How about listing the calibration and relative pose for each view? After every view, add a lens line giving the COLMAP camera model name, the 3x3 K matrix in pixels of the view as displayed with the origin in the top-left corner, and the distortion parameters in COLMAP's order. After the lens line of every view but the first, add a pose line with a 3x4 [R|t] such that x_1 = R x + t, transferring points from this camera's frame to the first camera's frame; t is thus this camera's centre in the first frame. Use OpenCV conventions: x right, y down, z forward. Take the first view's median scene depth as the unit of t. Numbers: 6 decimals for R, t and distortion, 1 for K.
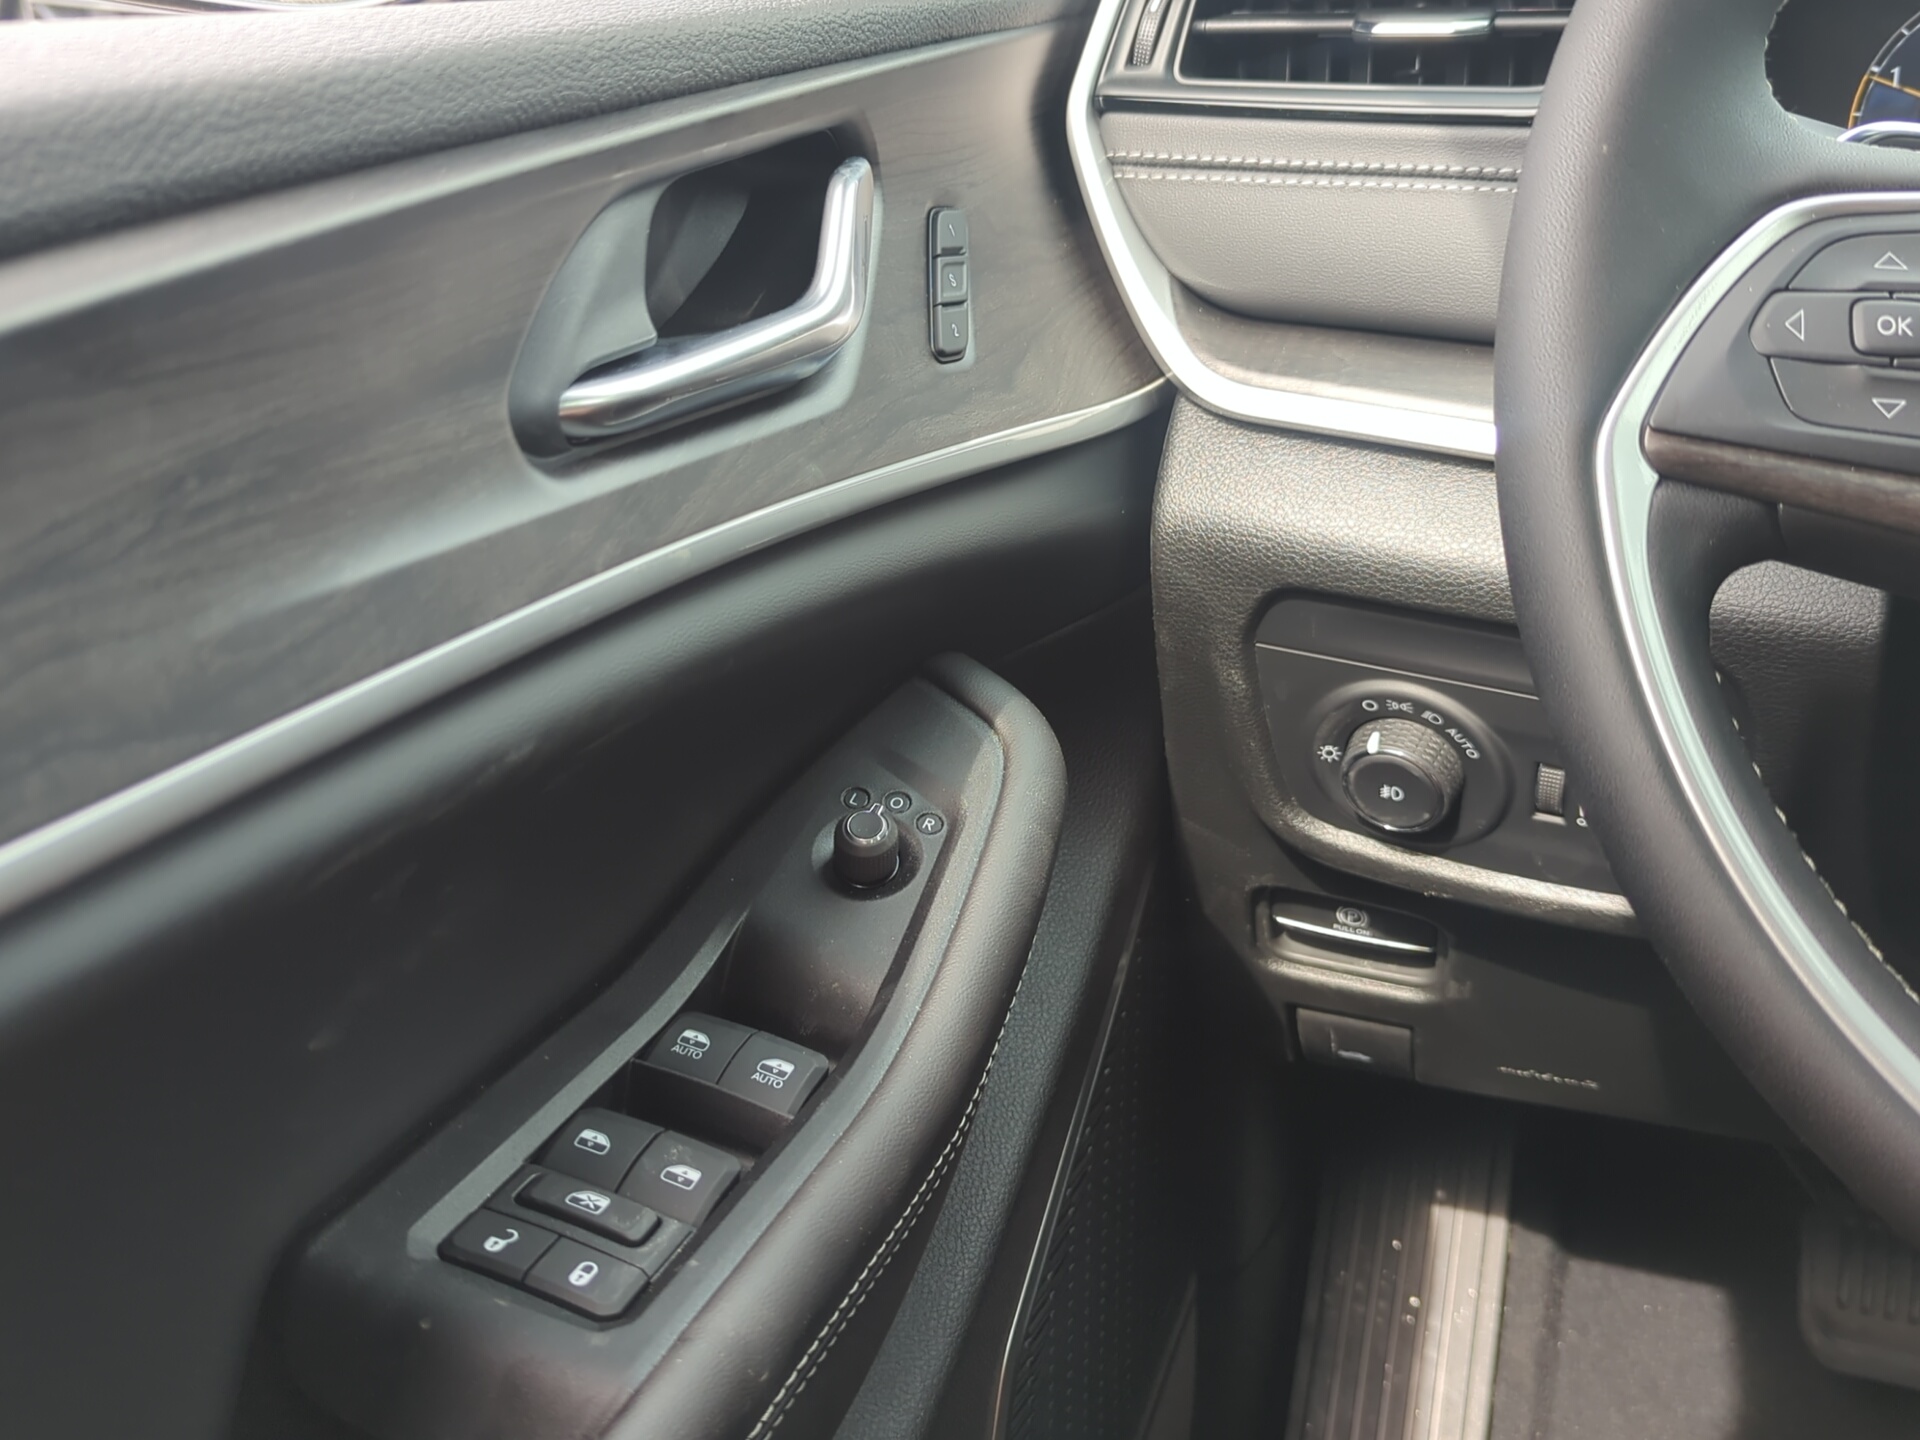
lens RADIAL K [[2023.5, 0, 964.6], [0, 2023.5, 698.2], [0, 0, 1]] dist [0.020128, 0.009893]
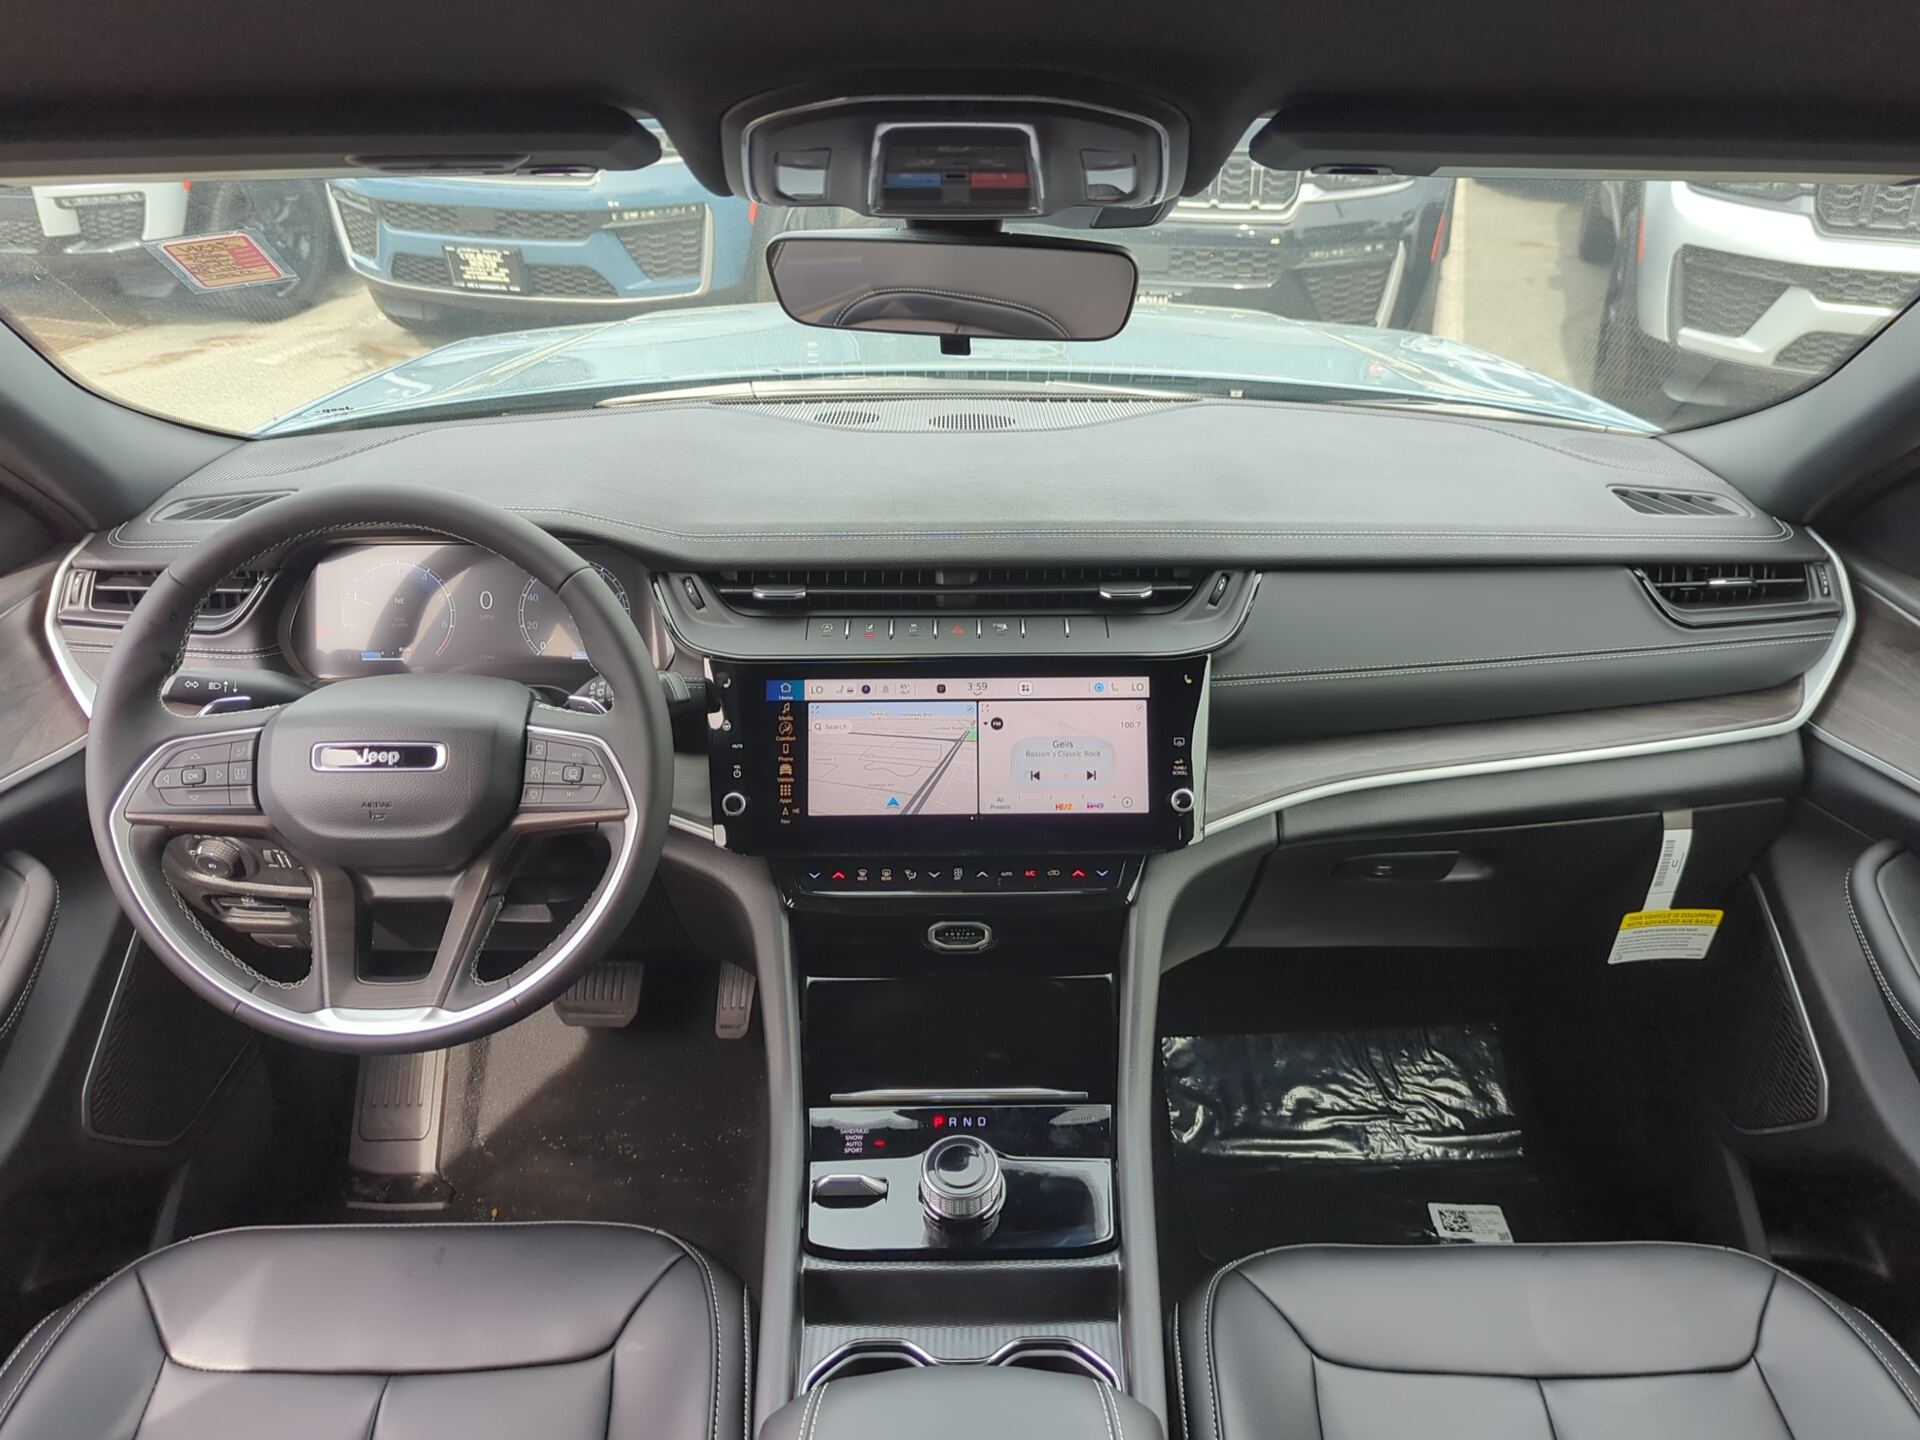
lens RADIAL K [[1553.7, 0, 977.2], [0, 1553.7, 699.3], [0, 0, 1]] dist [0.061371, -0.057616]
pose [[0.946829, -0.140260, 0.289554, 0.690074], [0.116692, 0.988400, 0.097202, -0.299784], [-0.299829, -0.058245, 0.952213, -1.527304]]
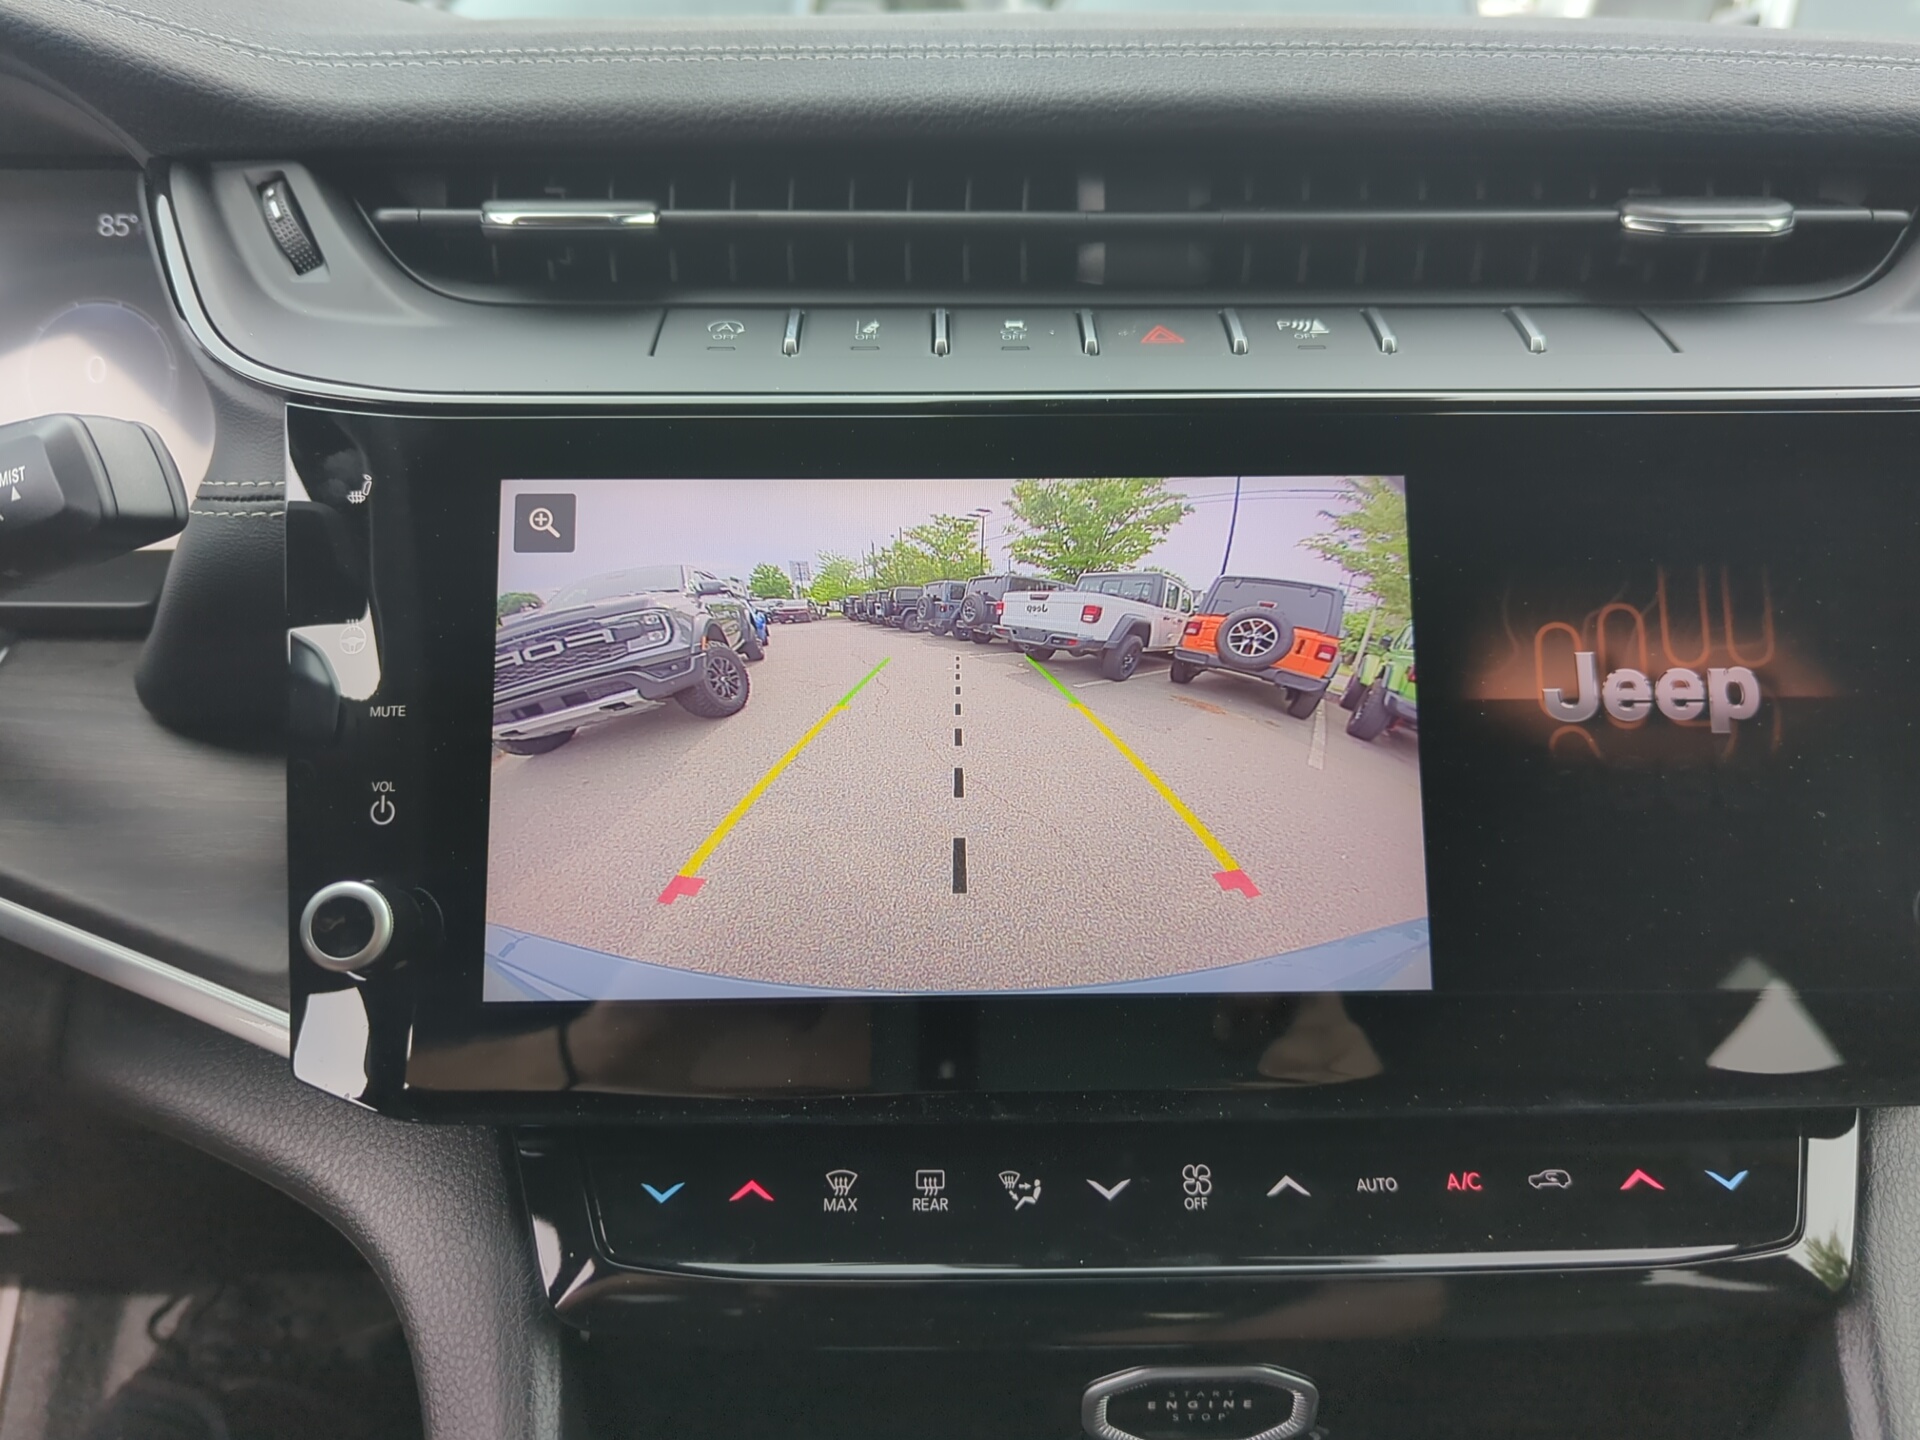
lens RADIAL K [[1598.6, 0, 958.8], [0, 1598.6, 664.7], [0, 0, 1]] dist [0.007187, 0.003094]
pose [[0.947397, -0.119168, 0.297050, 1.027459], [0.120174, 0.992640, 0.014941, -0.058993], [-0.296645, 0.021543, 0.954745, 0.018531]]
